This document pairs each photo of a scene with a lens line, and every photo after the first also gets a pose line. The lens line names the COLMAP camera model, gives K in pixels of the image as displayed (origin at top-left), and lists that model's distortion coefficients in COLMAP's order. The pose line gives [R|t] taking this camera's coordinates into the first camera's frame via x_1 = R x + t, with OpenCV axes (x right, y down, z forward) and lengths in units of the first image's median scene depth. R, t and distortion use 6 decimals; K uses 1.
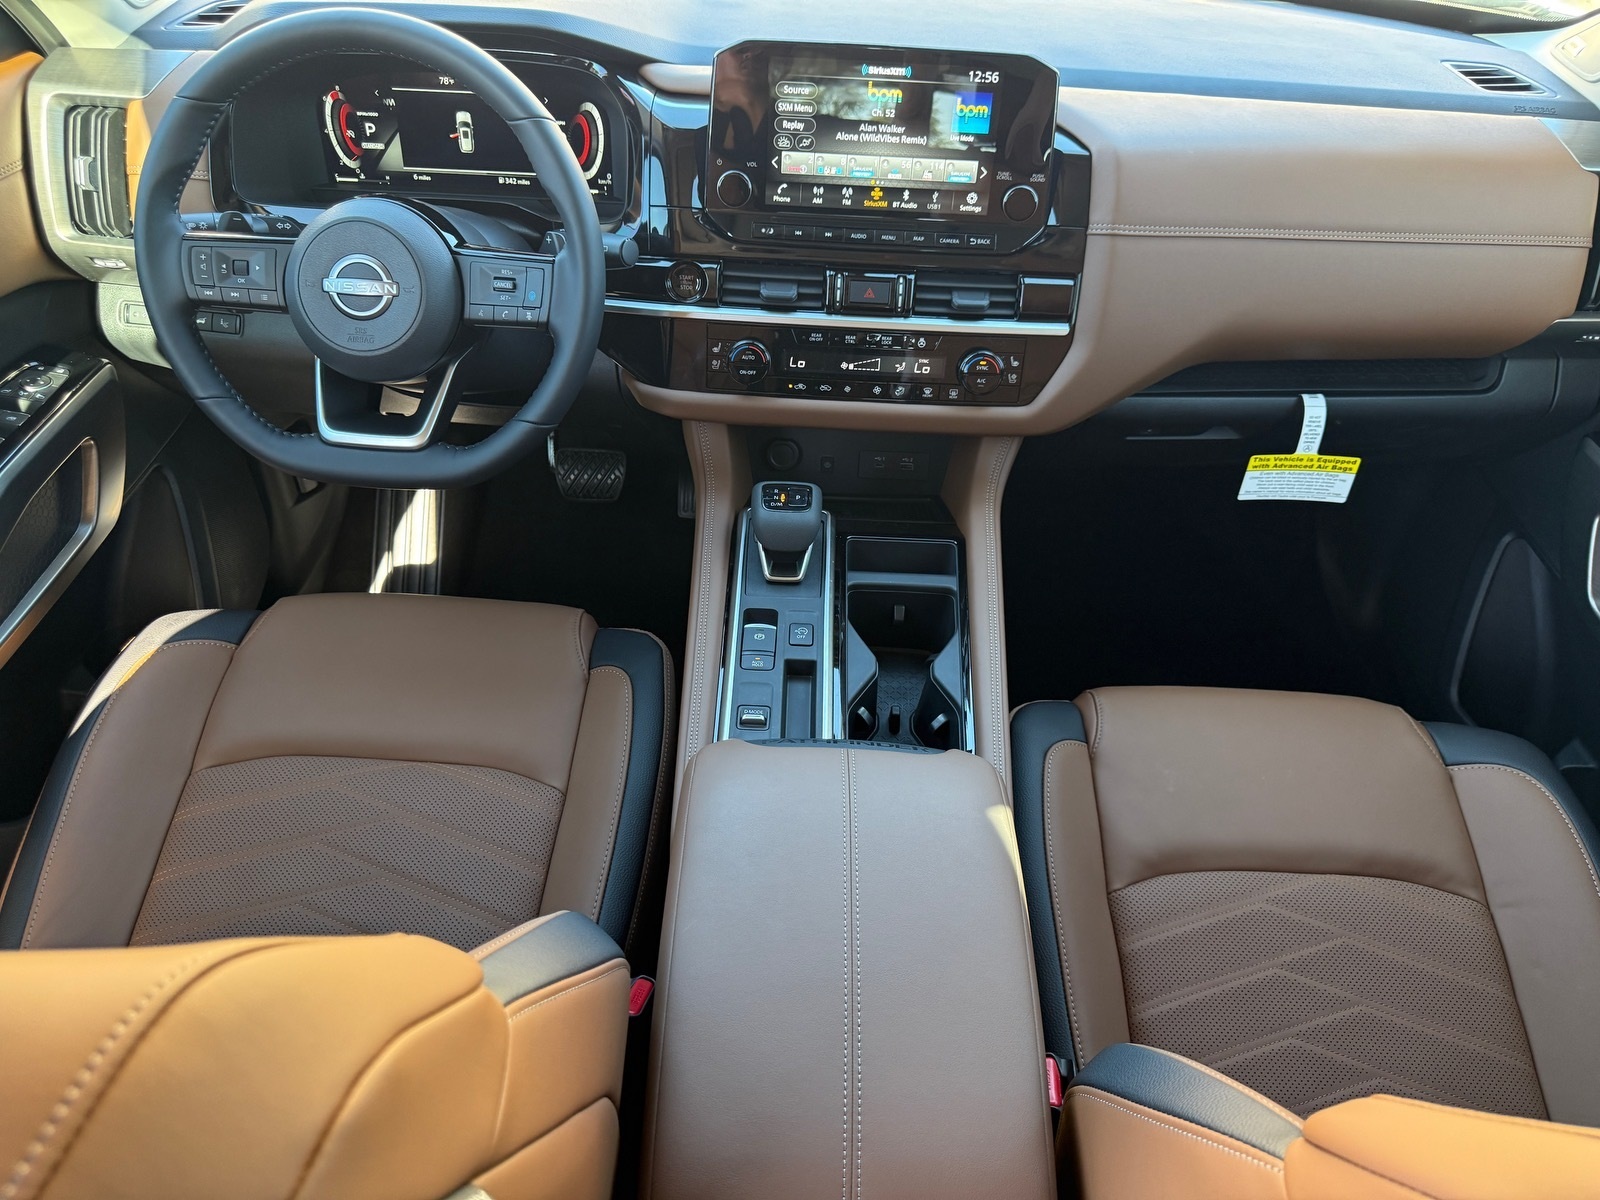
lens RADIAL K [[1161.0, 0, 803.2], [0, 1161.0, 622.1], [0, 0, 1]] dist [-0.005473, -0.010455]
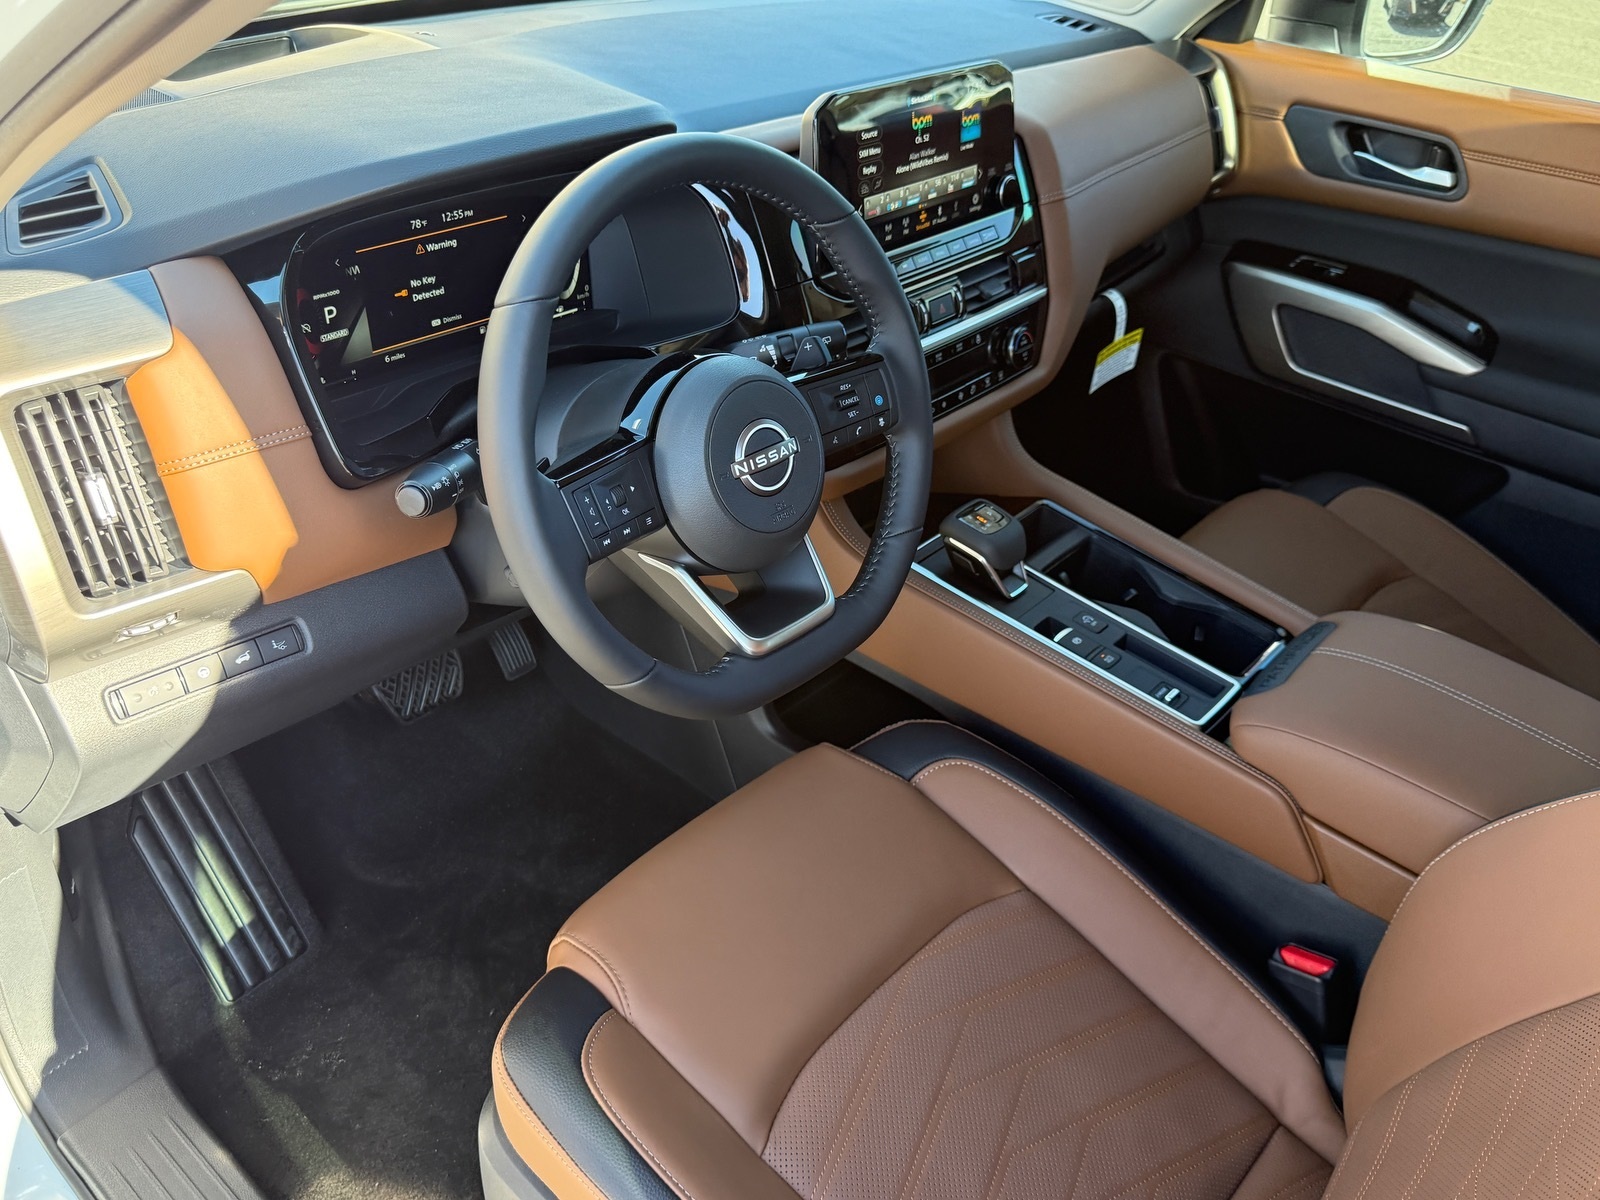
lens RADIAL K [[1280.1, 0, 800.0], [0, 1280.1, 600.0], [0, 0, 1]] dist [0.136553, -0.321758]
pose [[0.627506, -0.429768, 0.649258, -0.801675], [0.460584, 0.877212, 0.135506, -0.249517], [-0.627773, 0.214007, 0.748400, 0.258174]]
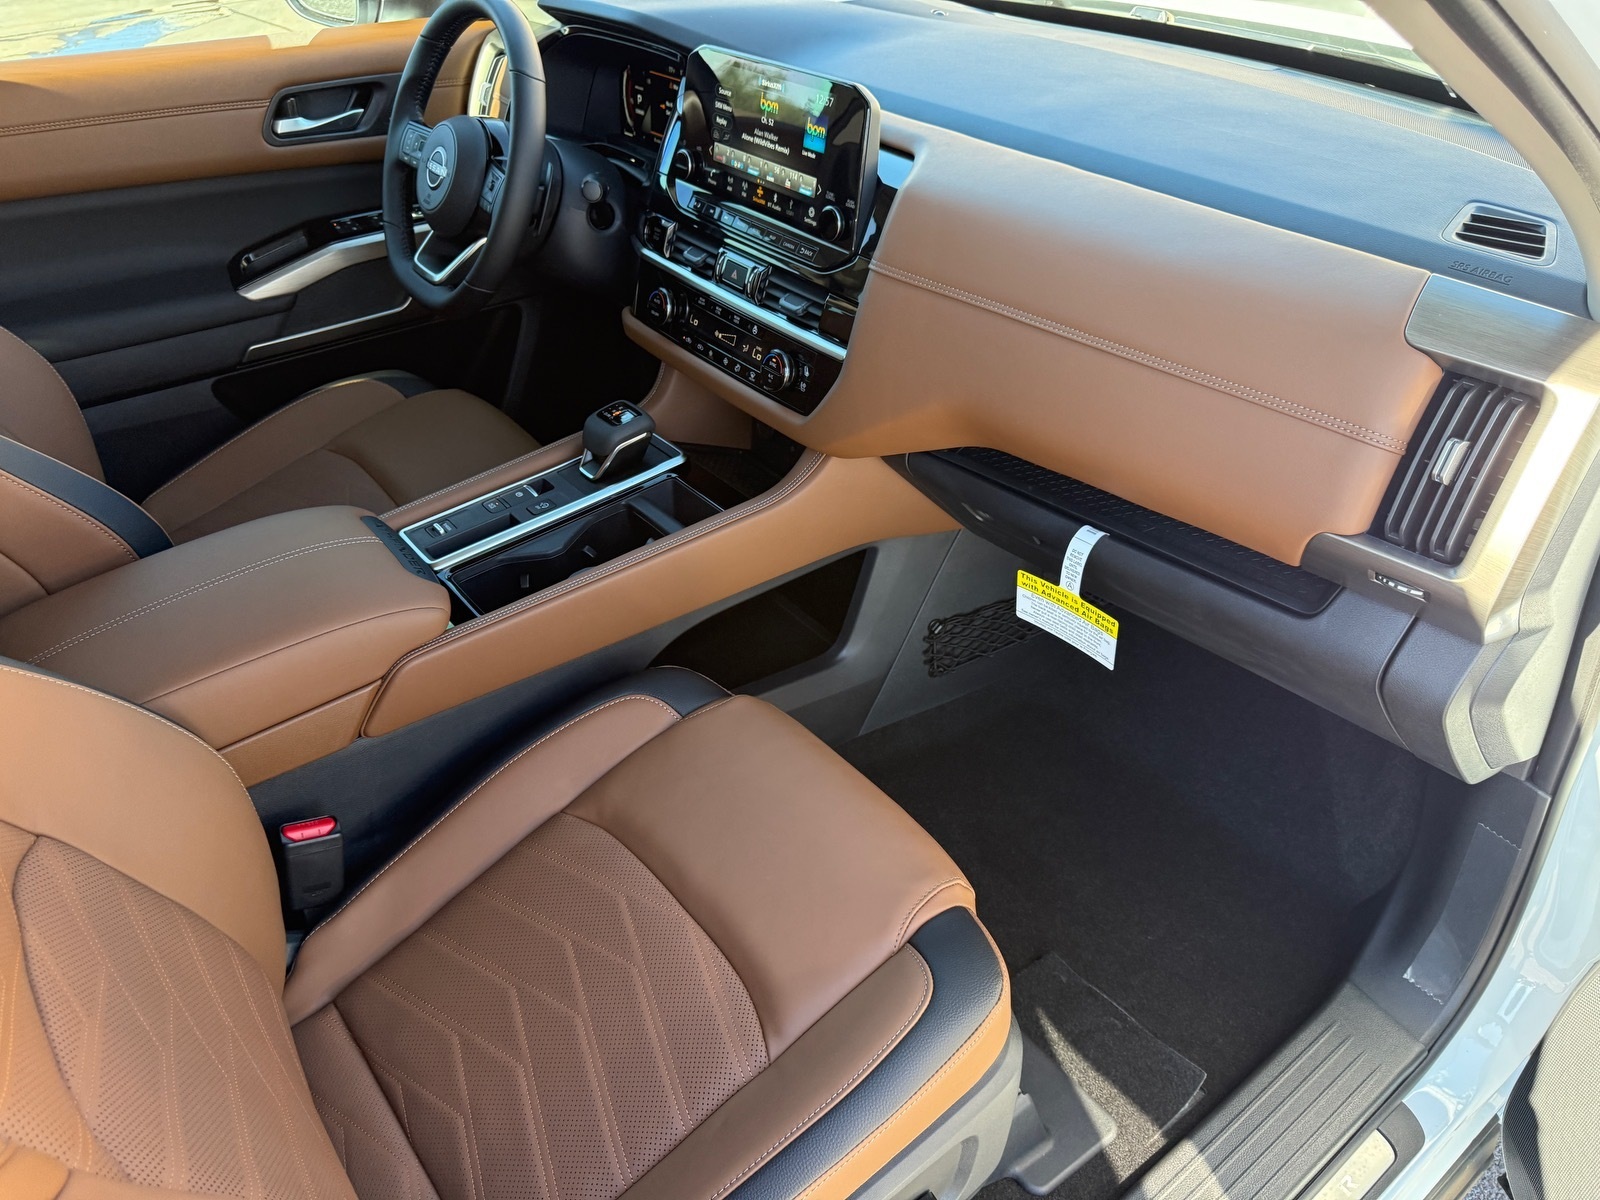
lens RADIAL K [[1104.6, 0, 856.4], [0, 1104.6, 645.5], [0, 0, 1]] dist [0.000277, -0.042401]
pose [[0.662009, 0.436384, -0.609354, 0.882585], [-0.469568, 0.875163, 0.116598, -0.135250], [0.584166, 0.208944, 0.784278, 0.268989]]
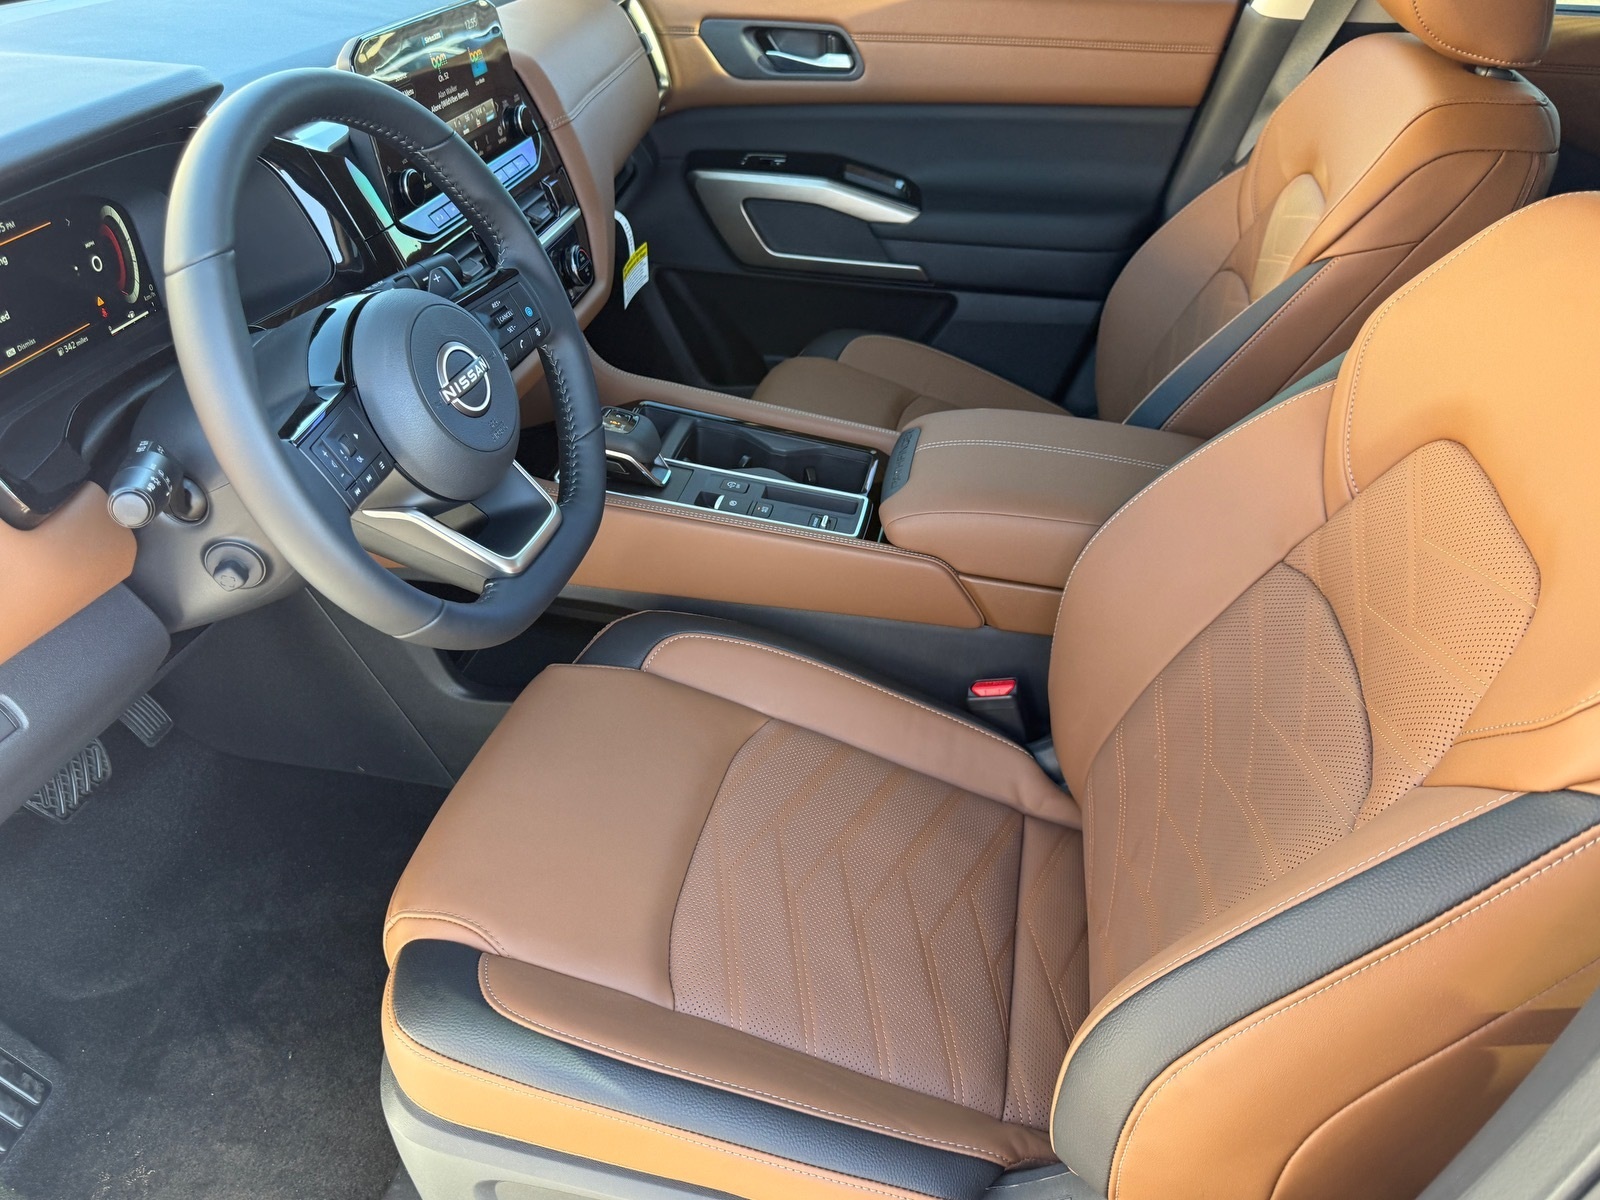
lens RADIAL K [[1212.9, 0, 799.0], [0, 1212.9, 620.5], [0, 0, 1]] dist [0.010763, -0.030883]
pose [[0.163777, -0.595274, 0.786655, -0.903186], [0.615706, 0.684721, 0.389952, -0.289448], [-0.770767, 0.420483, 0.478656, 0.376886]]
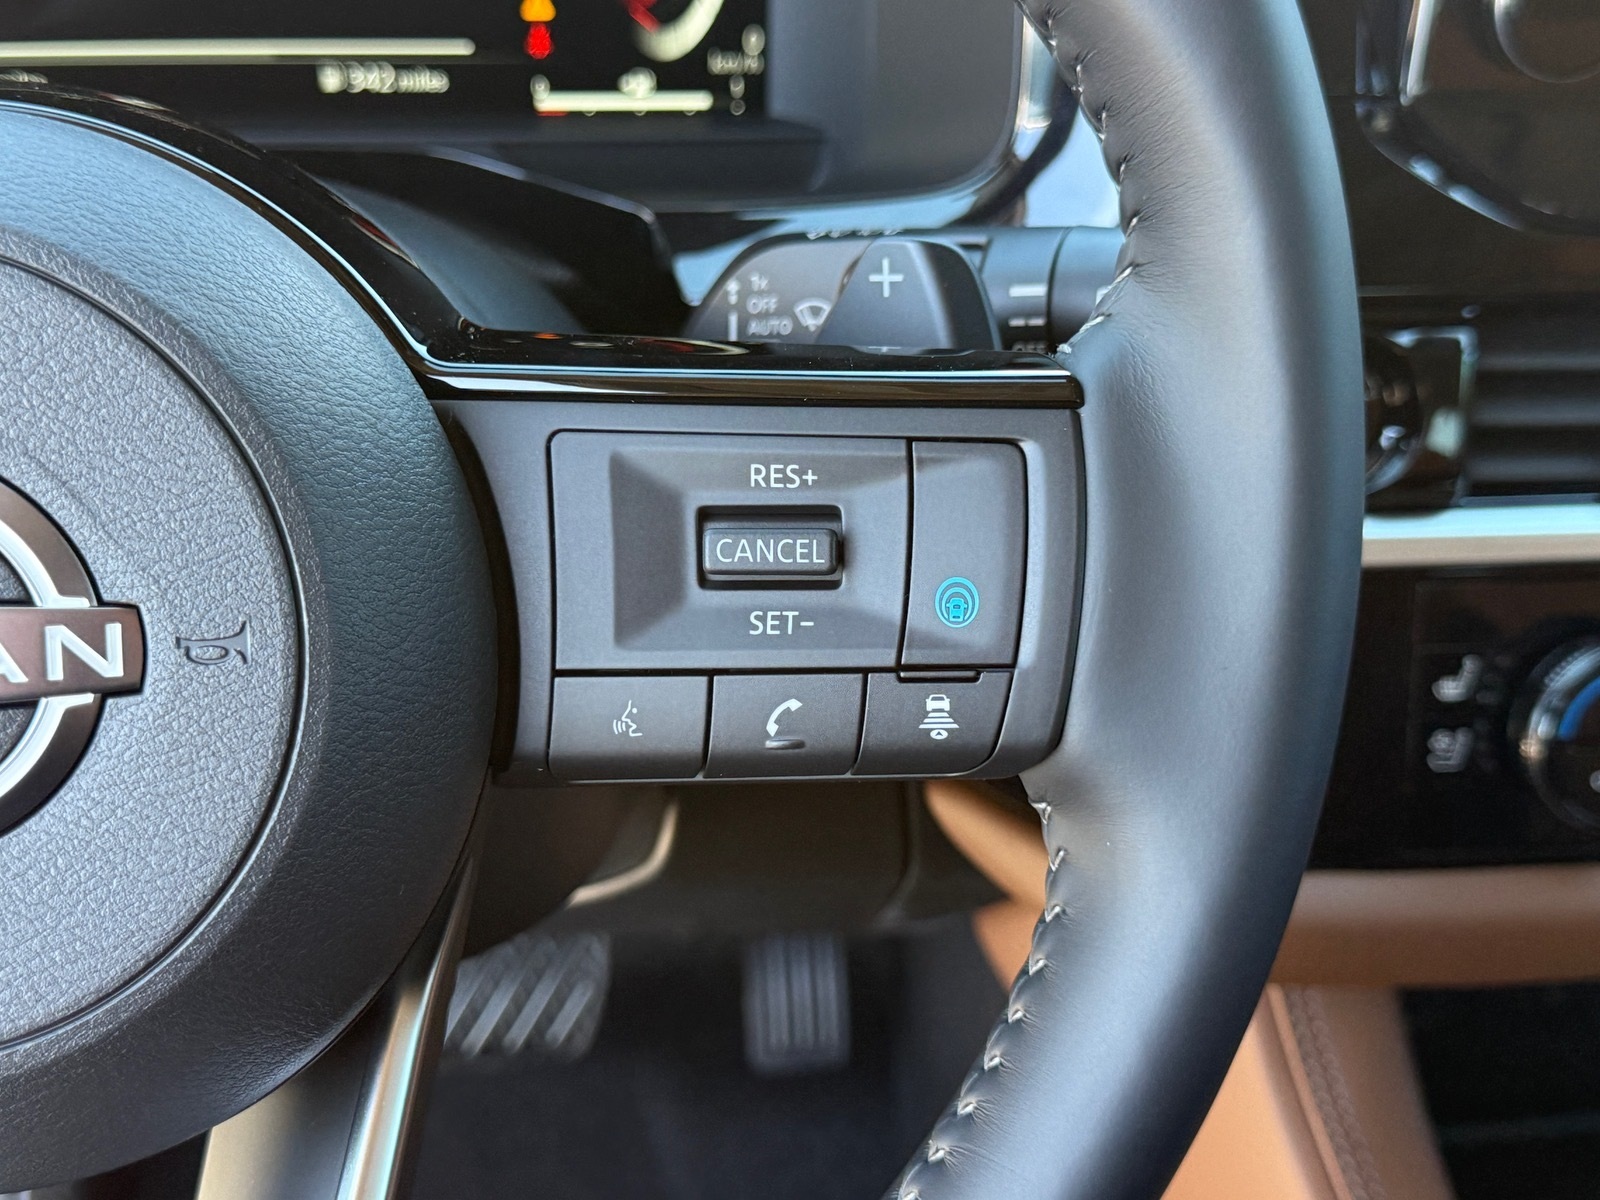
lens RADIAL K [[2059.8, 0, 800.0], [0, 2059.8, 600.0], [0, 0, 1]] dist [0.188092, -0.577826]
pose [[0.987113, -0.089262, 0.132814, -0.238805], [0.109199, 0.982434, -0.151325, -0.193190], [-0.116973, 0.163878, 0.979521, 0.574571]]
